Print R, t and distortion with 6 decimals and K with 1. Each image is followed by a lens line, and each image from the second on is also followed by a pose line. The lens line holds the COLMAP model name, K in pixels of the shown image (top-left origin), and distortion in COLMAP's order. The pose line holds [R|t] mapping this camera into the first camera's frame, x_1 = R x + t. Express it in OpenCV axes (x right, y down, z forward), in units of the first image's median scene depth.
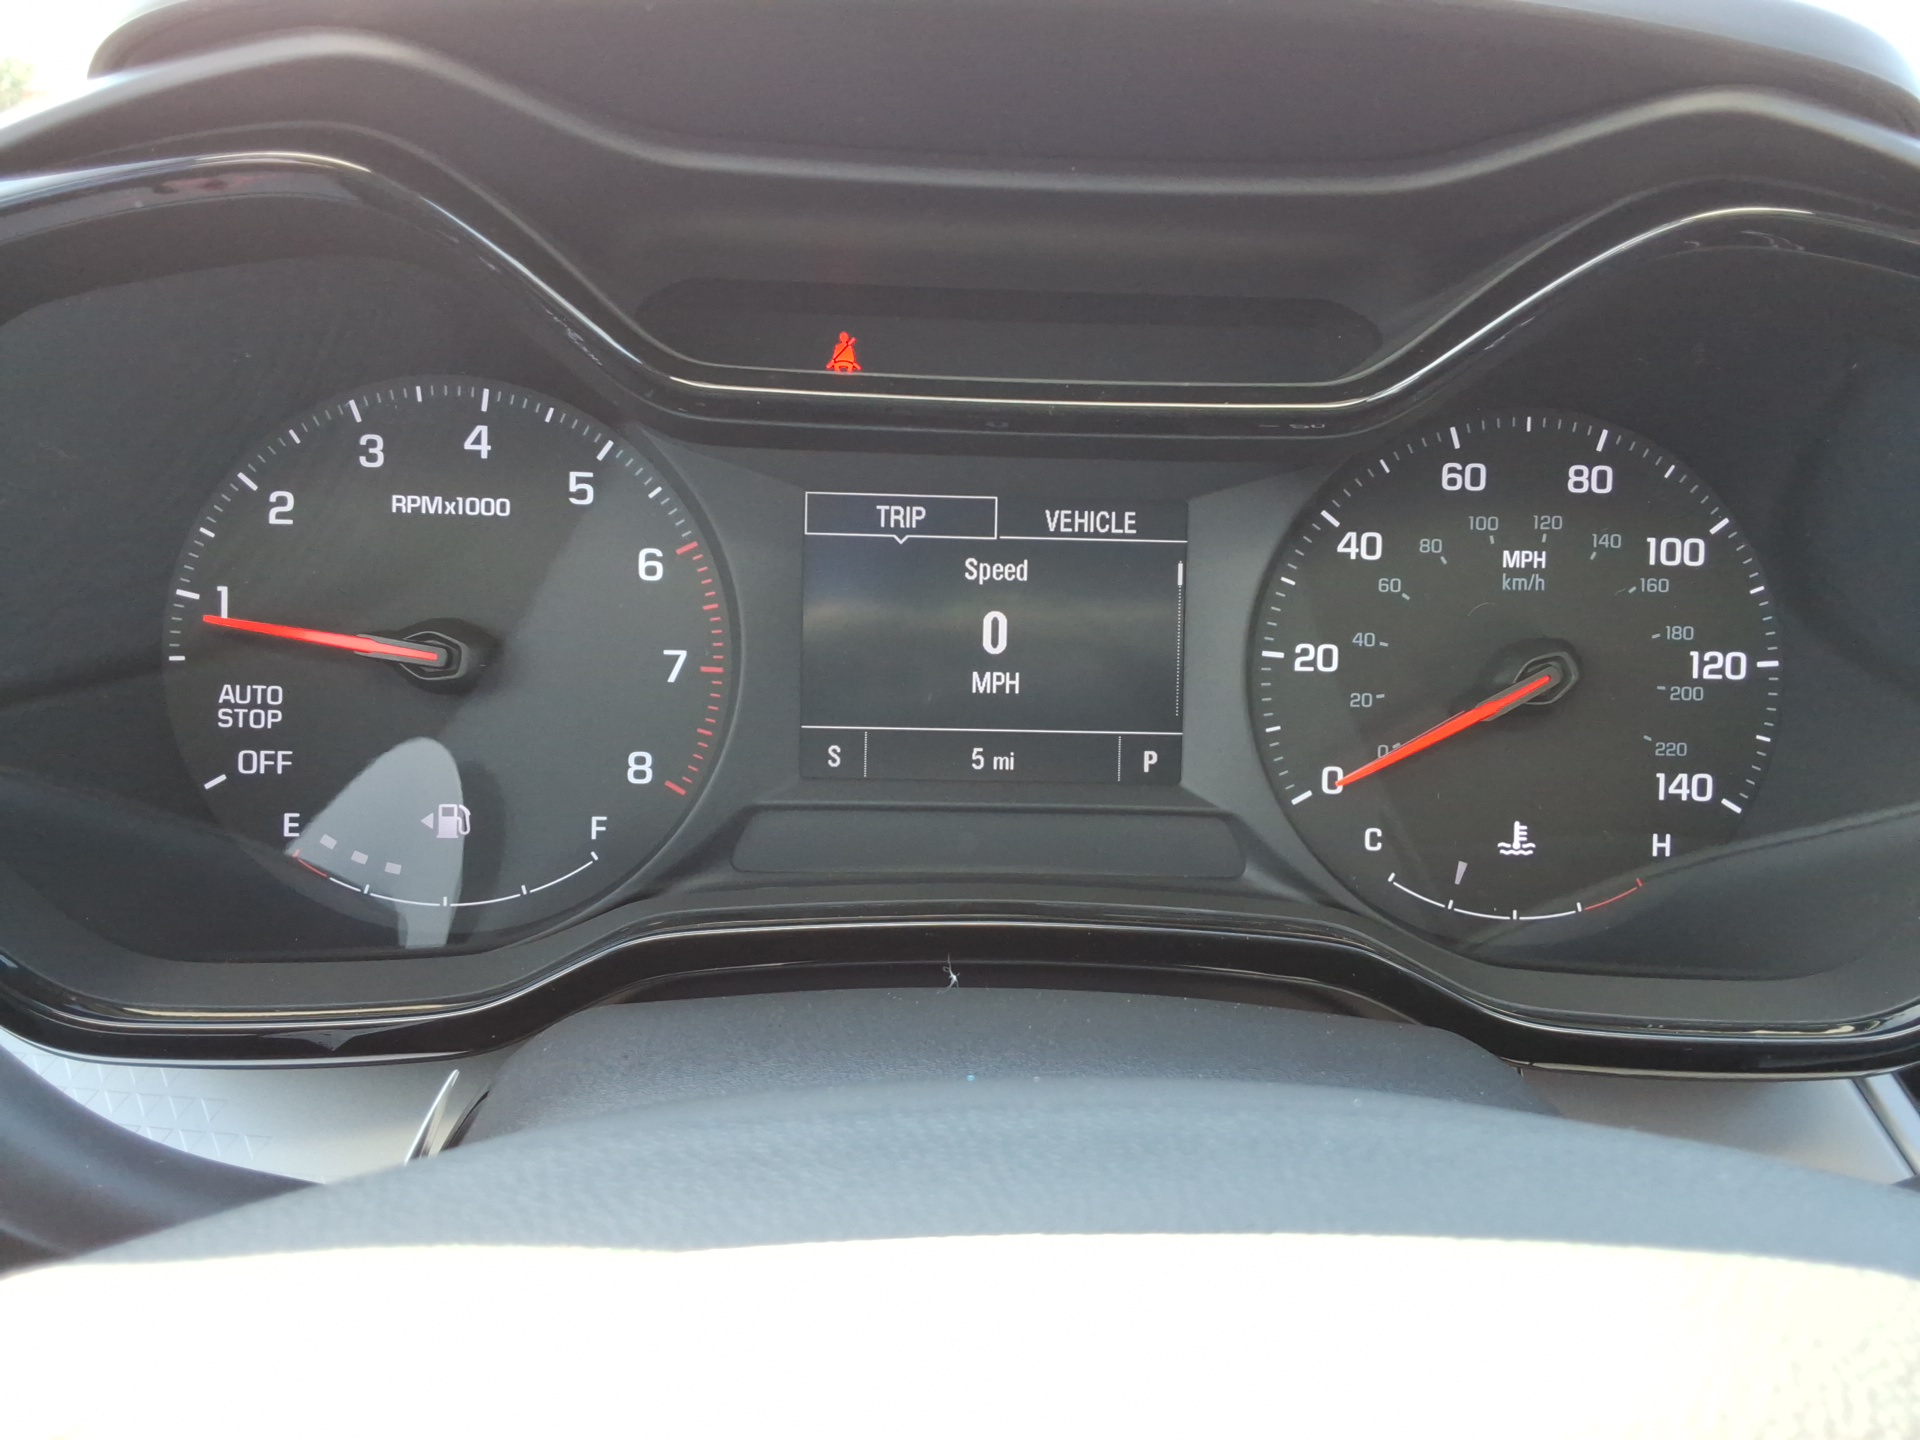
lens RADIAL K [[1529.8, 0, 985.0], [0, 1529.8, 664.4], [0, 0, 1]] dist [0.107317, -0.158488]
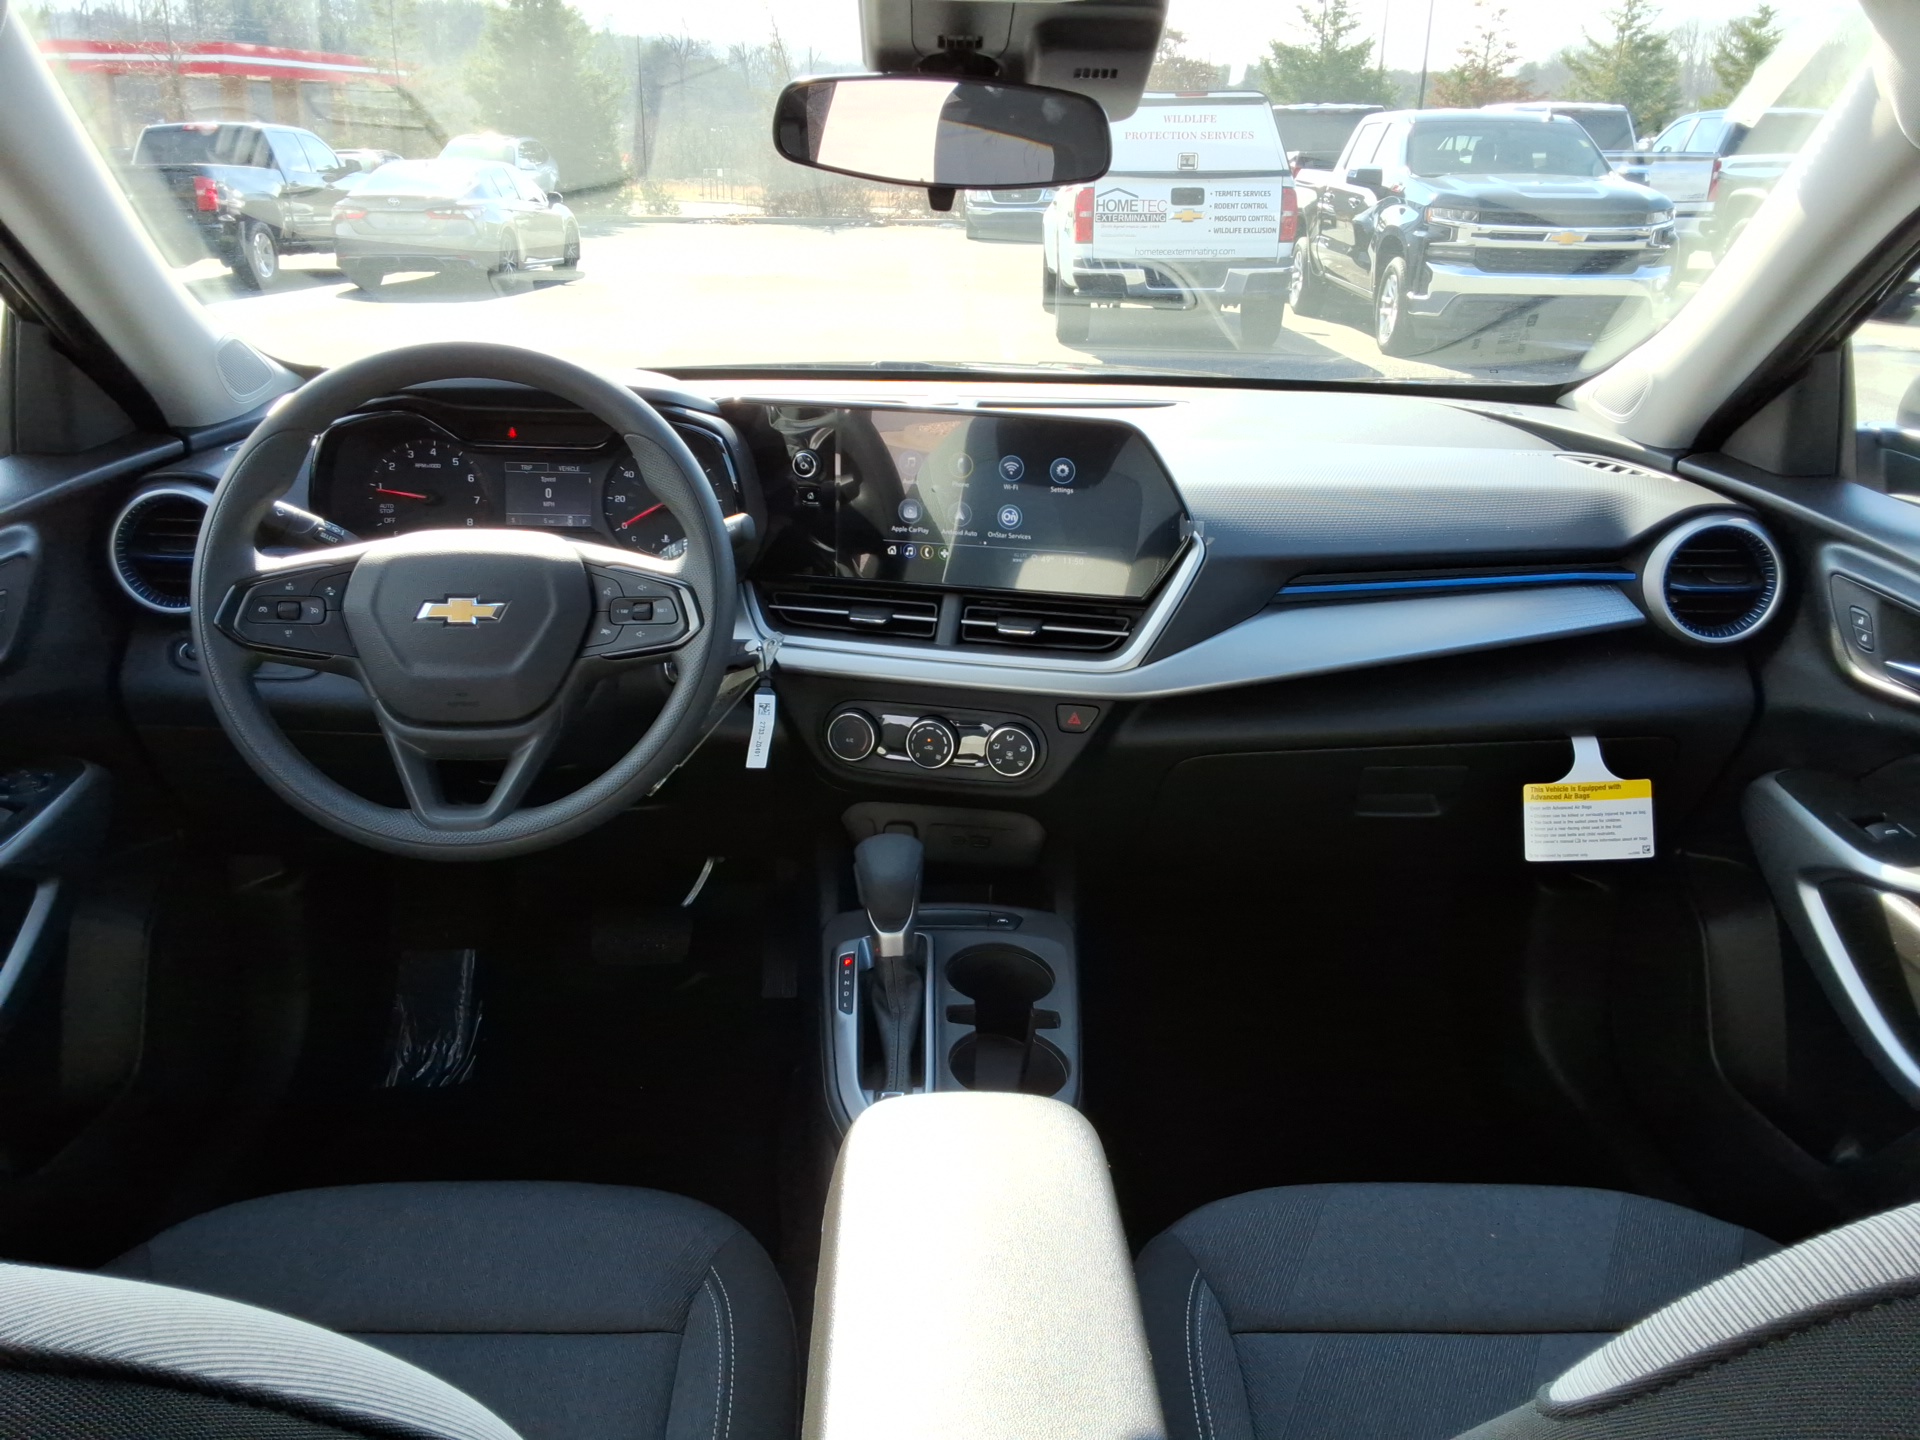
lens RADIAL K [[1529.8, 0, 995.5], [0, 1529.8, 720.4], [0, 0, 1]] dist [0.107317, -0.158488]
pose [[0.999968, -0.007896, 0.001354, 1.324473], [0.007829, 0.999010, 0.043787, 0.463653], [-0.001699, -0.043775, 0.999040, -3.625417]]
